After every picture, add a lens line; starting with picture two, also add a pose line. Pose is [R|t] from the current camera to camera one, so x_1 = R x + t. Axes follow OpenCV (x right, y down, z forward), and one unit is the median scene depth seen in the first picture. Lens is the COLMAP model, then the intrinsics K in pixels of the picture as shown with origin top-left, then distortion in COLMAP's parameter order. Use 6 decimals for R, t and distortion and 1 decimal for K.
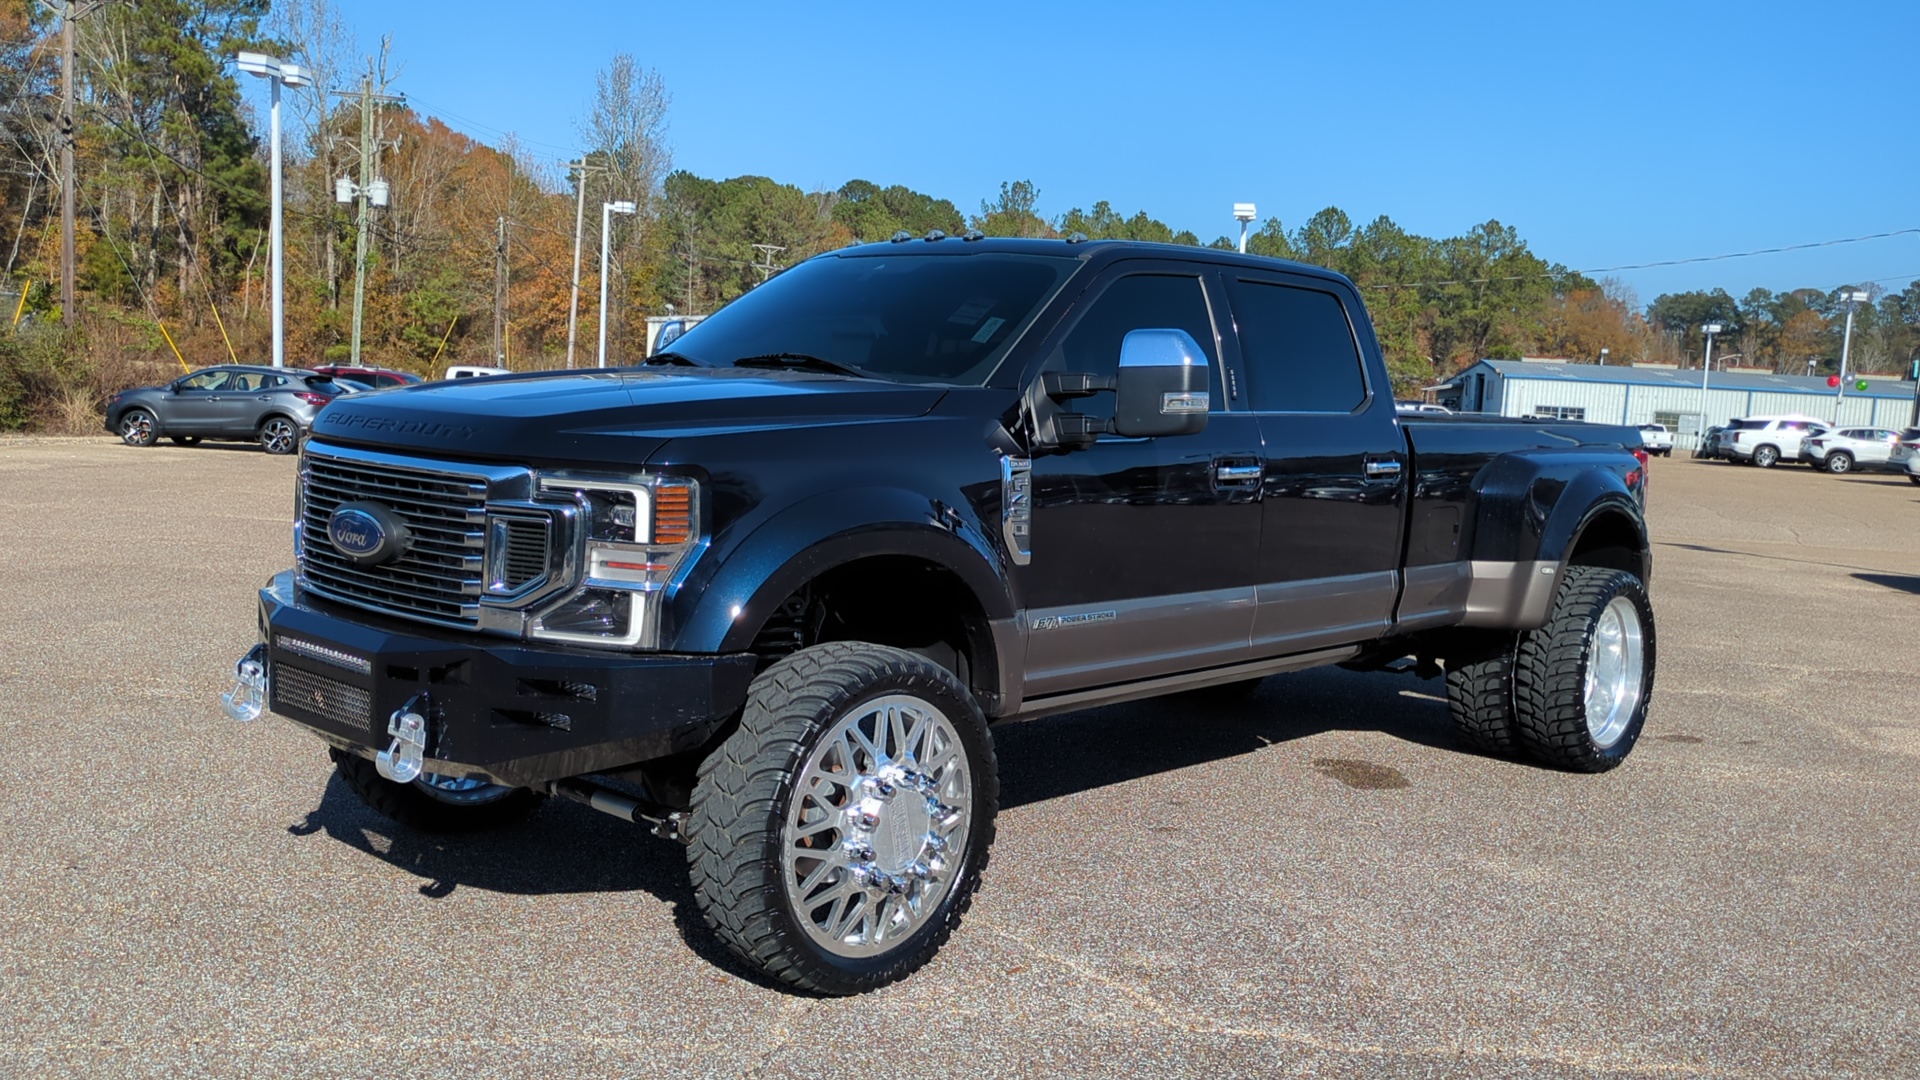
lens RADIAL K [[1649.6, 0, 956.1], [0, 1649.6, 524.7], [0, 0, 1]] dist [0.059383, -0.069586]
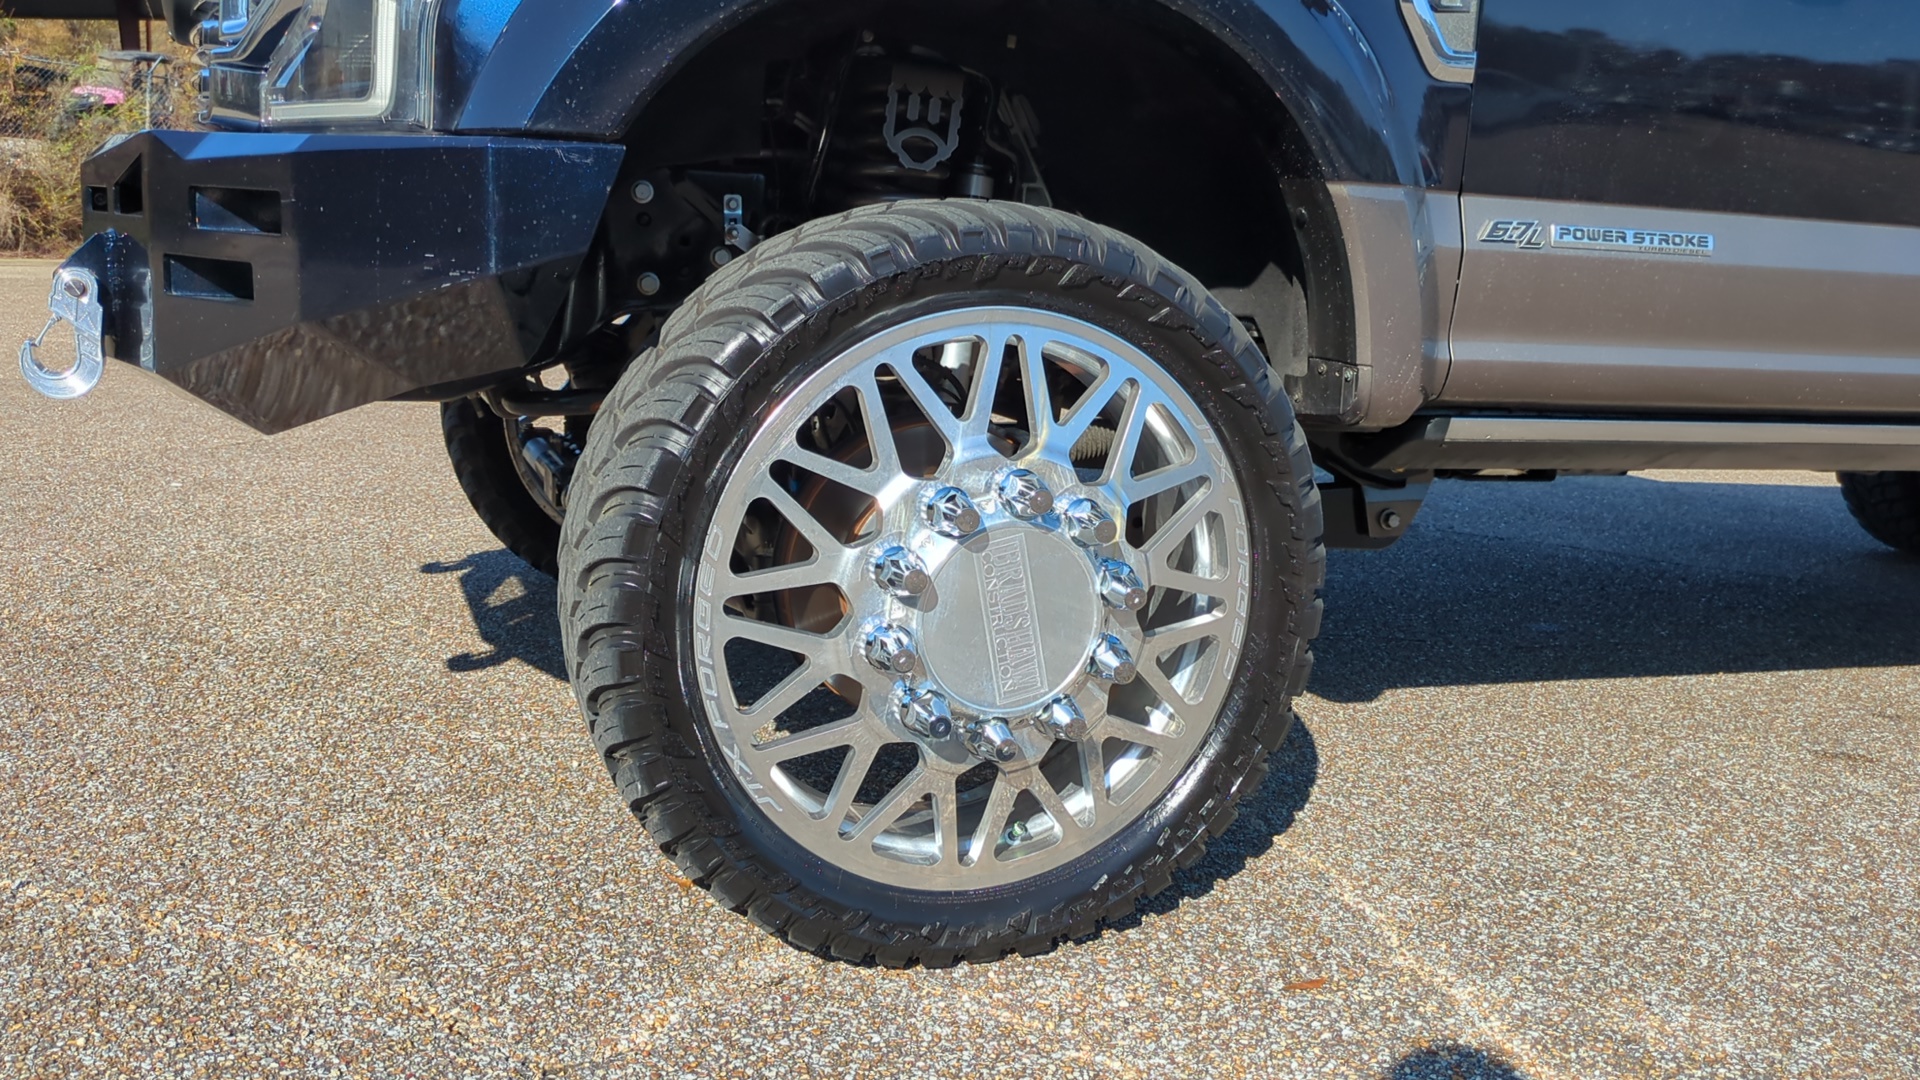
lens RADIAL K [[1649.6, 0, 956.1], [0, 1649.6, 524.7], [0, 0, 1]] dist [0.059383, -0.069586]
pose [[0.897432, 0.088231, -0.432239, 0.091671], [-0.060007, 0.995103, 0.078539, 0.085033], [0.437052, -0.044546, 0.898332, 0.404737]]
